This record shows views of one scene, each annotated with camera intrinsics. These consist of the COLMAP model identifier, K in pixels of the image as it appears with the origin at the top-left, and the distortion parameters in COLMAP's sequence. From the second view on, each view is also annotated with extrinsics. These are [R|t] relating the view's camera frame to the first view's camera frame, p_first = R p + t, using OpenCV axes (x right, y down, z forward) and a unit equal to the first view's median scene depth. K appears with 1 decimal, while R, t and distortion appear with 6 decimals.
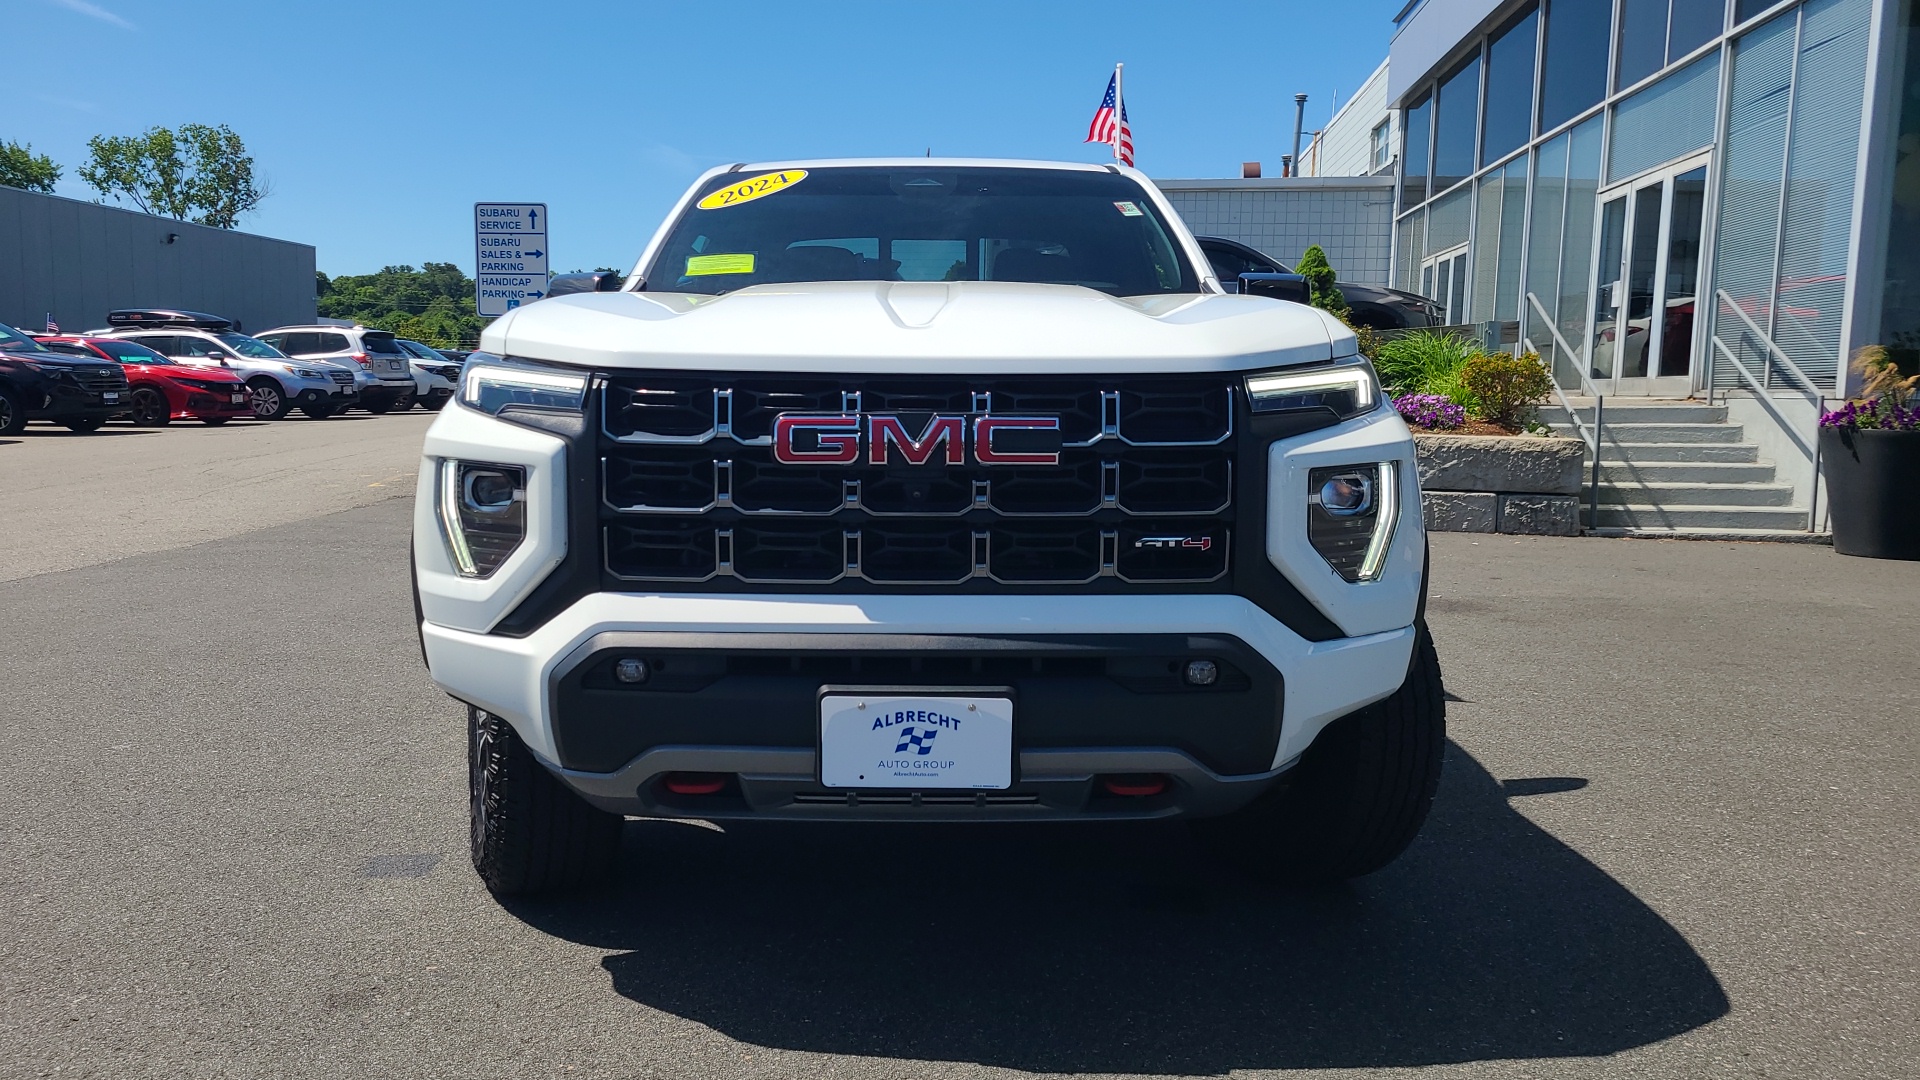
lens RADIAL K [[1471.6, 0, 960.0], [0, 1471.6, 540.0], [0, 0, 1]] dist [0.017717, 0.002009]
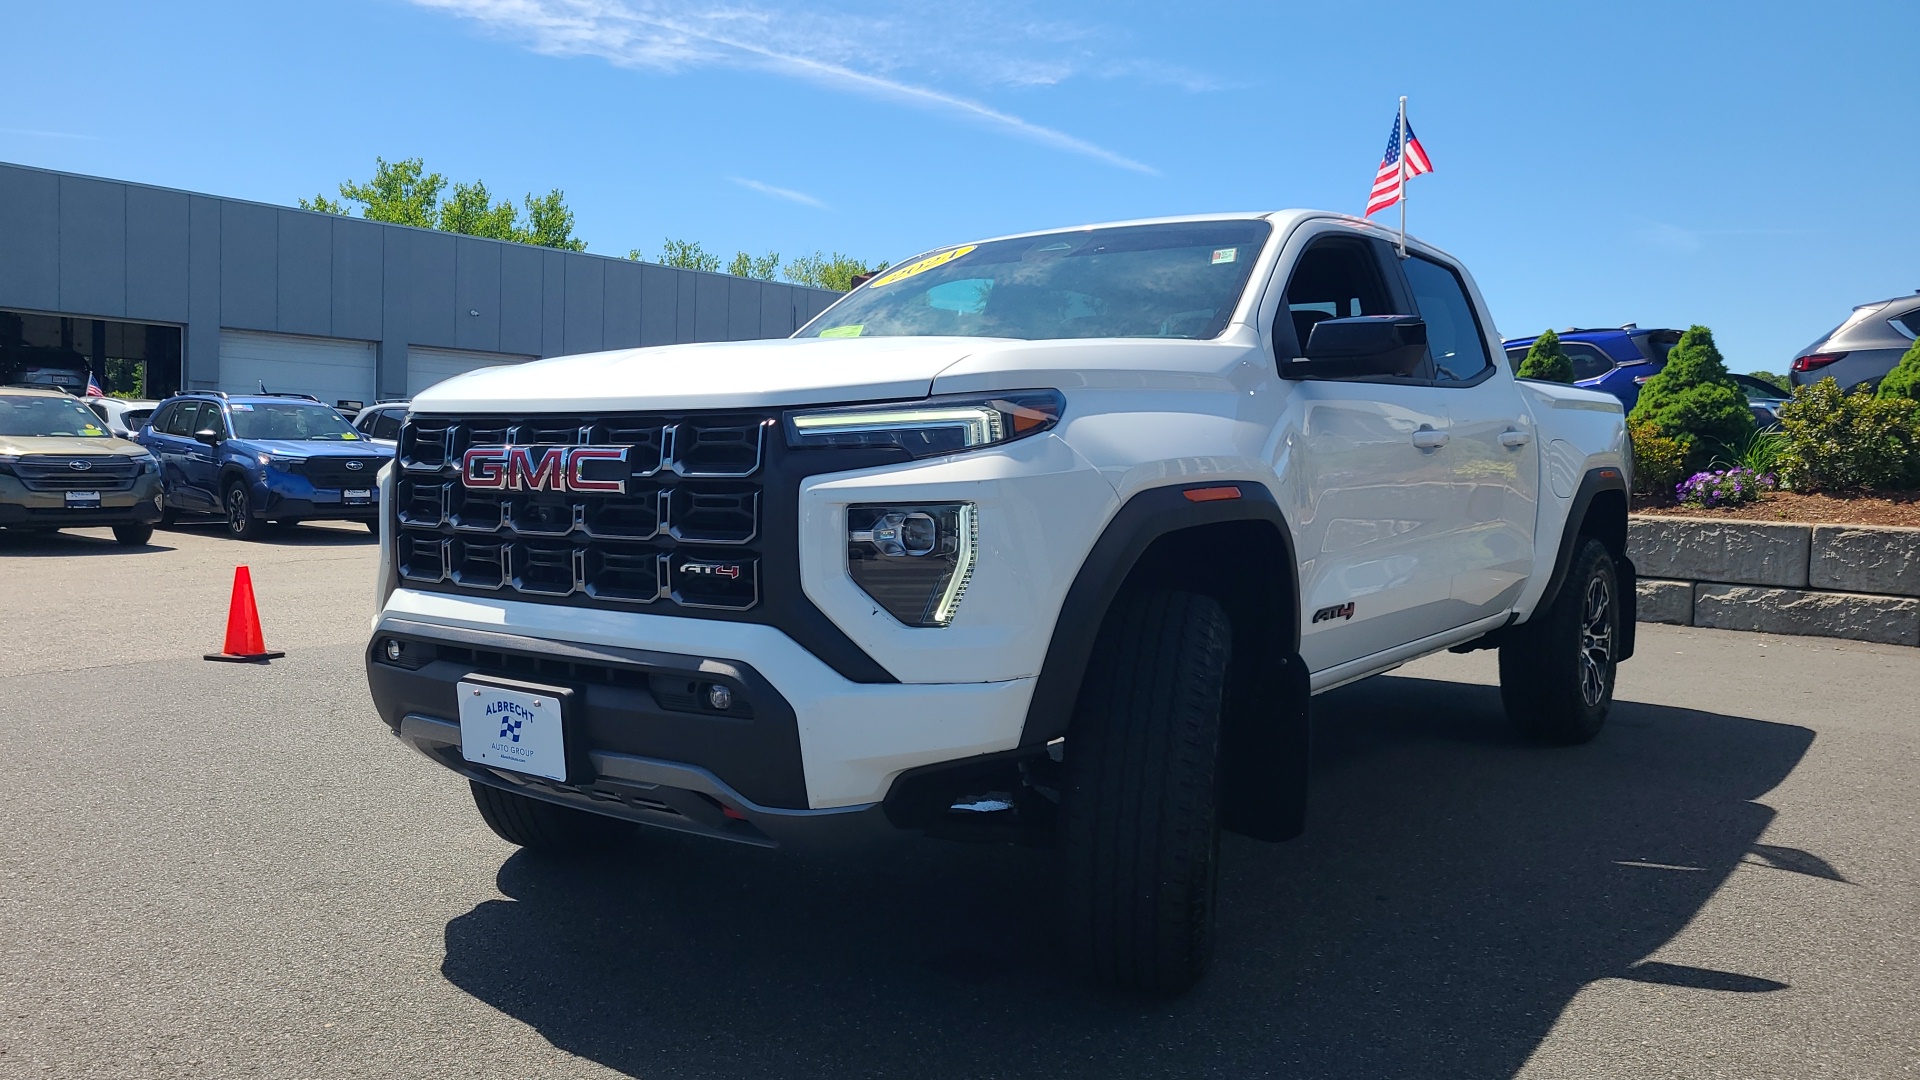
lens RADIAL K [[1524.0, 0, 934.5], [0, 1524.0, 542.6], [0, 0, 1]] dist [0.031591, 0.000573]
pose [[0.798708, 0.038841, -0.600463, 0.918134], [-0.076729, 0.996342, -0.037613, 0.011032], [0.596806, 0.076115, 0.798767, 0.228283]]
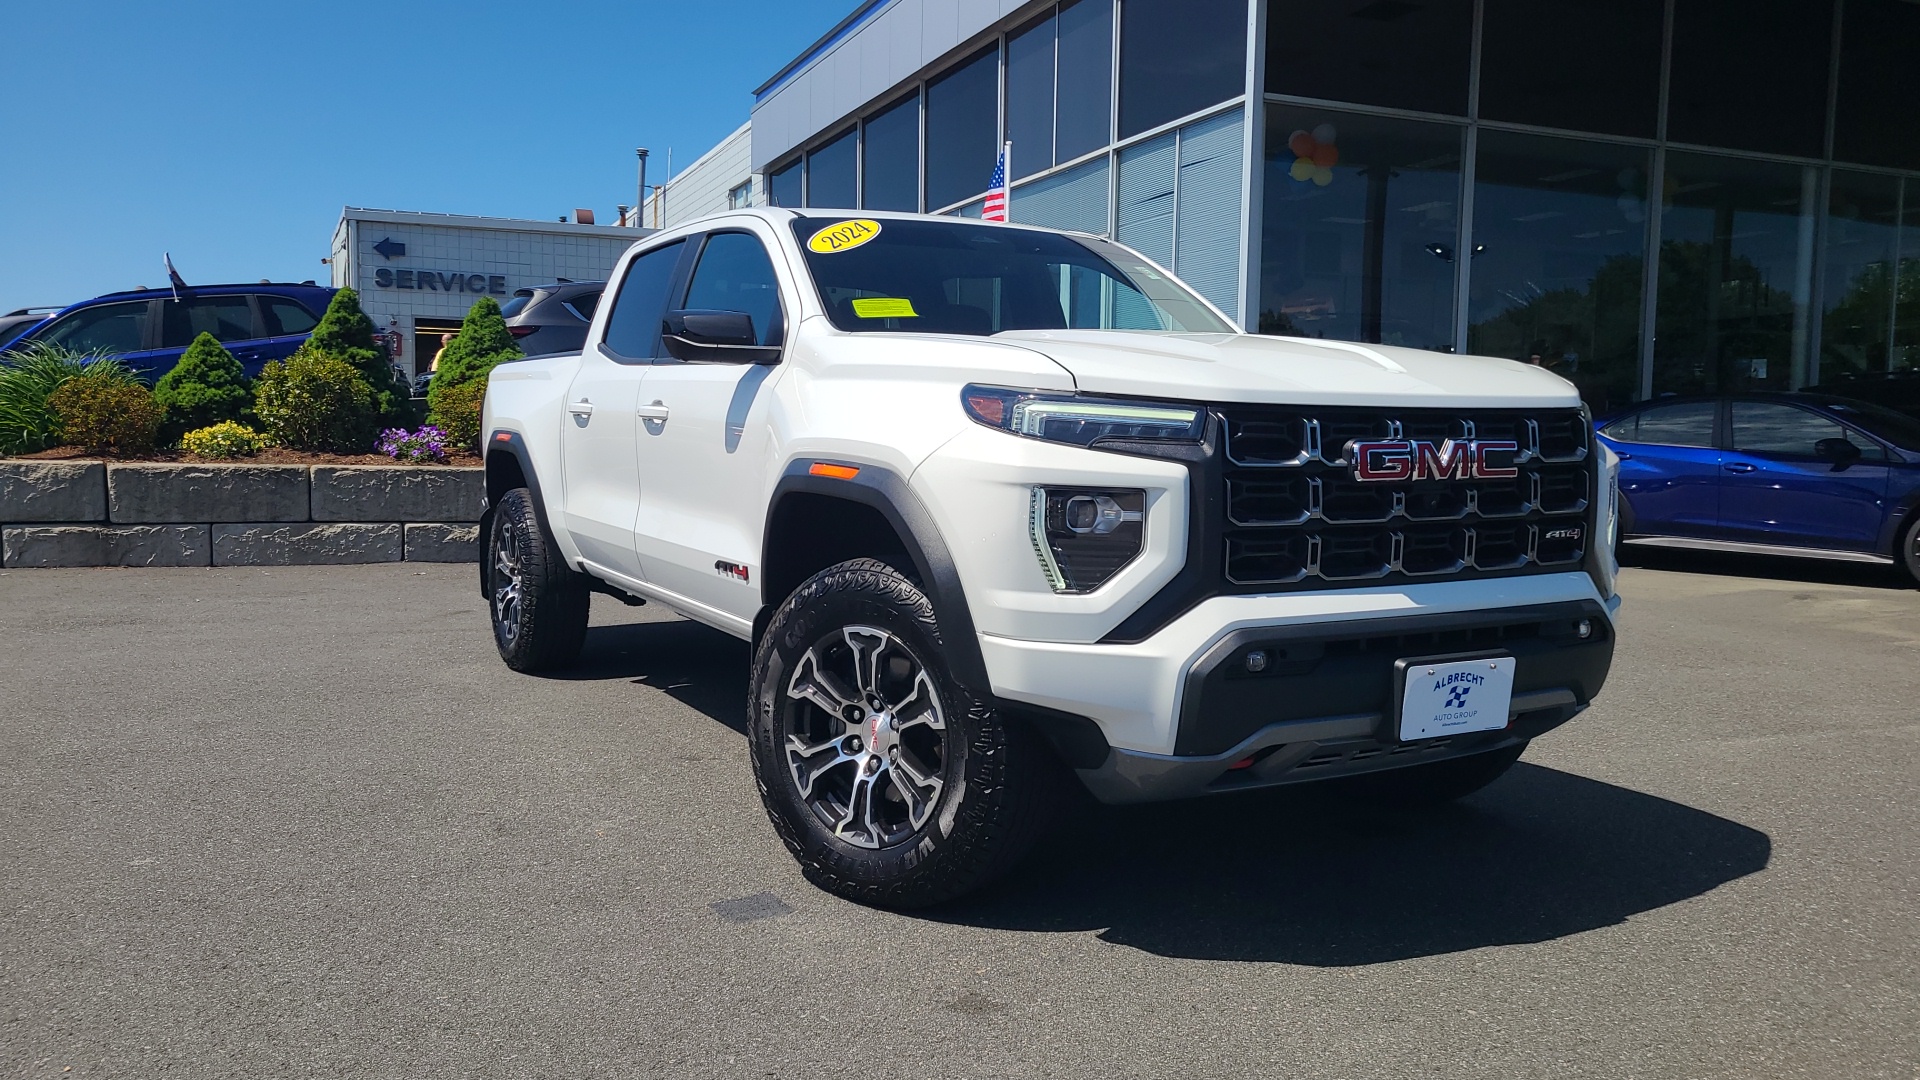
lens RADIAL K [[1420.5, 0, 942.2], [0, 1420.5, 543.6], [0, 0, 1]] dist [0.077879, -0.078339]
pose [[0.864627, -0.040660, 0.500766, -0.997258], [0.051754, 0.998626, -0.008274, -0.007711], [-0.499741, 0.033071, 0.865543, 0.145998]]
